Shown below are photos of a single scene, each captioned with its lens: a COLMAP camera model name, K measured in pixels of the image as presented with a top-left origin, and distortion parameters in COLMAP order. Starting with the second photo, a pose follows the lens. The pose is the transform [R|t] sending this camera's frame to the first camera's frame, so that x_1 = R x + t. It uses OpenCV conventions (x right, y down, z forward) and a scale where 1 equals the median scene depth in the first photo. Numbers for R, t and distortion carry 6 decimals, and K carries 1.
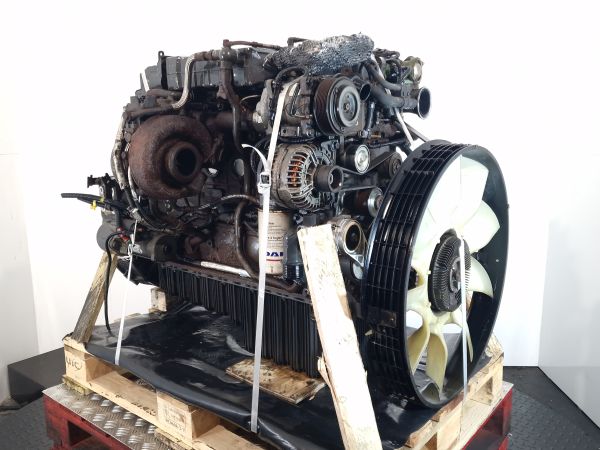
lens RADIAL K [[514.5, 0, 300.0], [0, 514.5, 225.0], [0, 0, 1]] dist [0.093063, -0.002618]
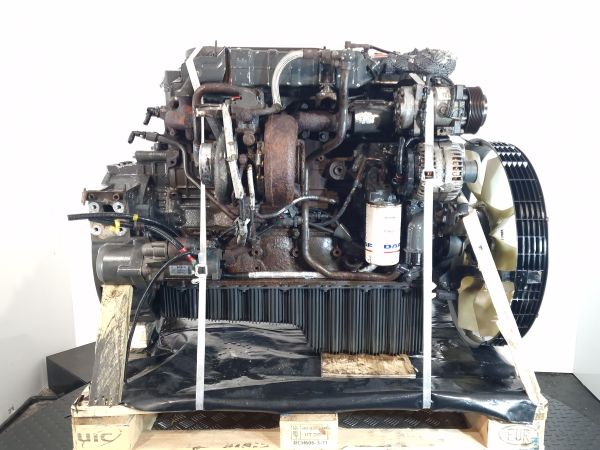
lens RADIAL K [[514.5, 0, 300.0], [0, 514.5, 225.0], [0, 0, 1]] dist [0.093063, -0.002618]
pose [[0.764907, -0.108795, 0.634887, -0.840621], [0.110479, 0.993186, 0.037090, -0.046281], [-0.634596, 0.041771, 0.771714, 0.278728]]
